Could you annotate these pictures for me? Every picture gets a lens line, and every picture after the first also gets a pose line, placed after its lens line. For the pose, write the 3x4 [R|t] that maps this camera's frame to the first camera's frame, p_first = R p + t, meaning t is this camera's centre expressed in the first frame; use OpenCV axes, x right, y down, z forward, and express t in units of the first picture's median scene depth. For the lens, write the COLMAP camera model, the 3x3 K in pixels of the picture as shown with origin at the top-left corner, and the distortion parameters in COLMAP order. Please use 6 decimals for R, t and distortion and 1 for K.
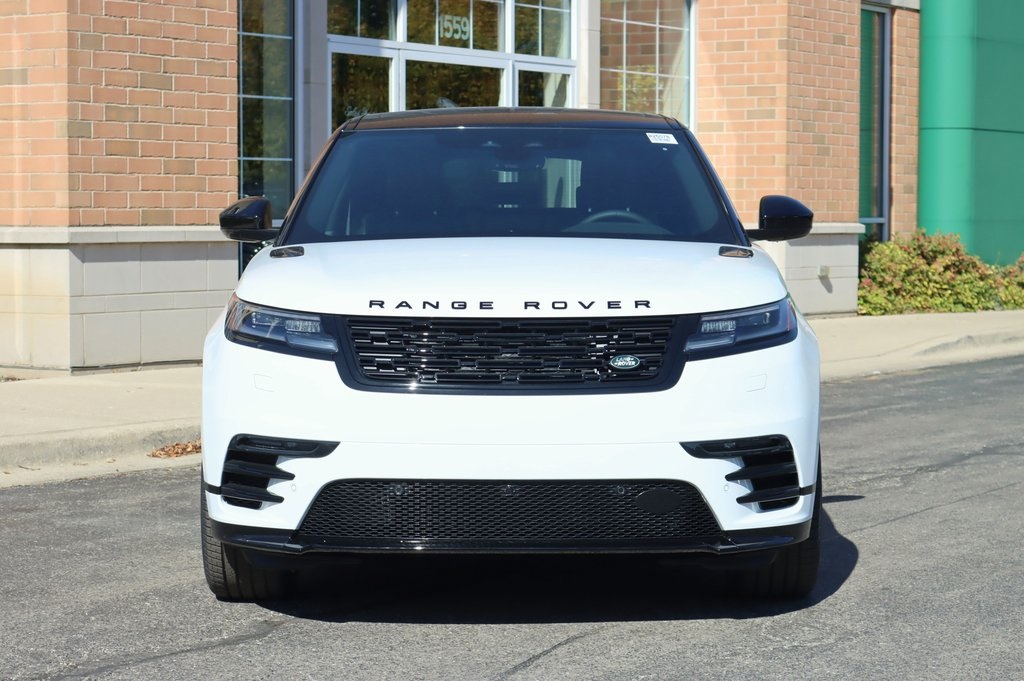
lens RADIAL K [[2450.1, 0, 512.0], [0, 2450.1, 340.5], [0, 0, 1]] dist [0.016184, -0.316593]
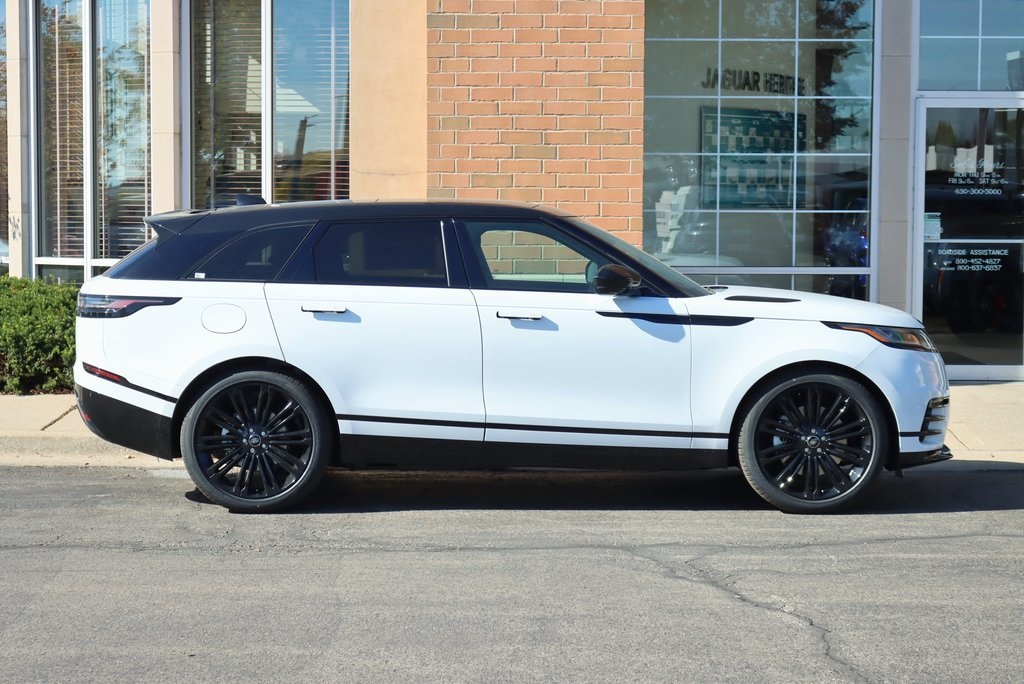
lens RADIAL K [[2084.3, 0, 512.0], [0, 2084.3, 342.0], [0, 0, 1]] dist [0.000706, 0.304195]
pose [[0.536996, 0.054515, -0.841821, 0.545902], [-0.047403, 0.998283, 0.034409, -0.037622], [0.842252, 0.021428, 0.538658, 0.350671]]
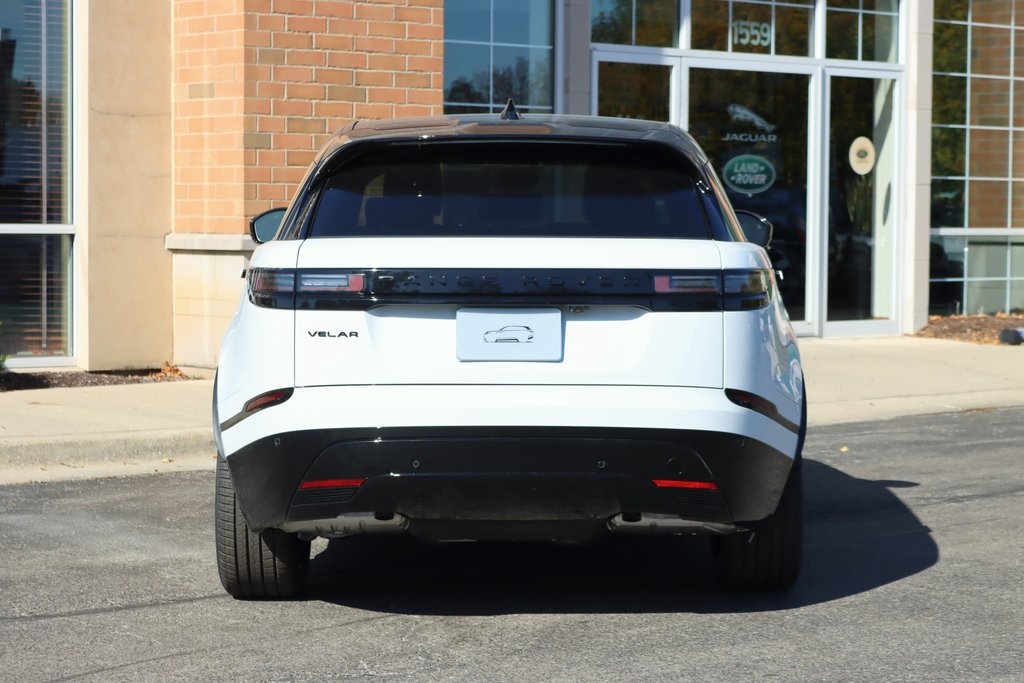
lens RADIAL K [[2450.1, 0, 512.0], [0, 2450.1, 341.5], [0, 0, 1]] dist [0.016184, -0.316593]
pose [[0.959239, 0.021314, -0.281793, 0.166480], [-0.020954, 0.999771, 0.004293, -0.005816], [0.281820, 0.001787, 0.959466, 0.024573]]
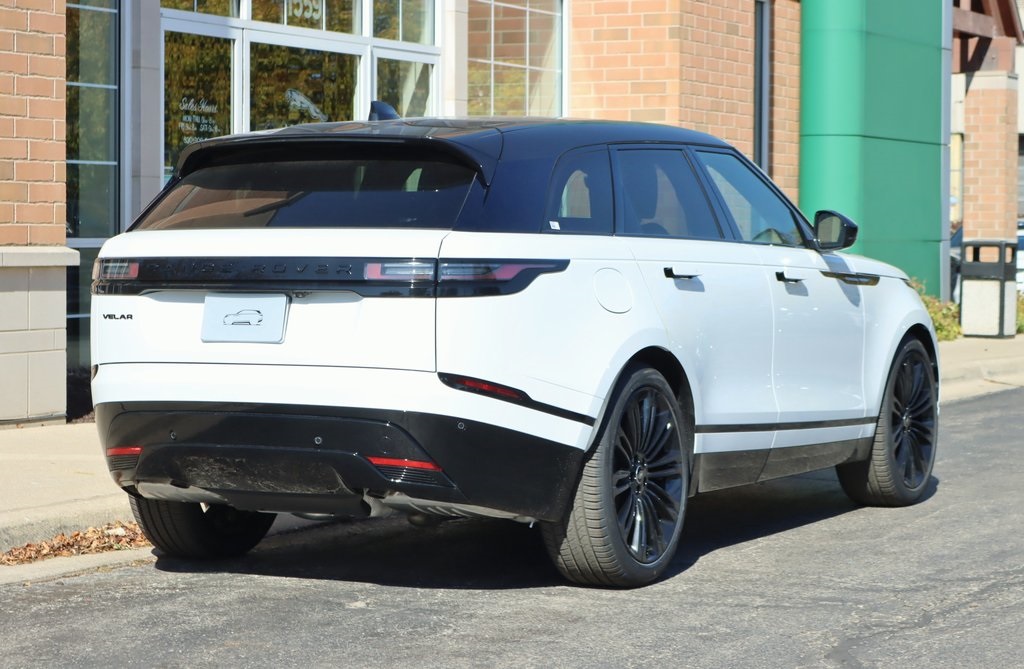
lens RADIAL K [[2593.5, 0, 512.0], [0, 2593.5, 334.5], [0, 0, 1]] dist [-0.037710, -0.272169]
pose [[0.994112, -0.000326, 0.108360, -0.049003], [0.001584, 0.999932, -0.011521, -0.007404], [-0.108349, 0.011625, 0.994045, 0.135699]]
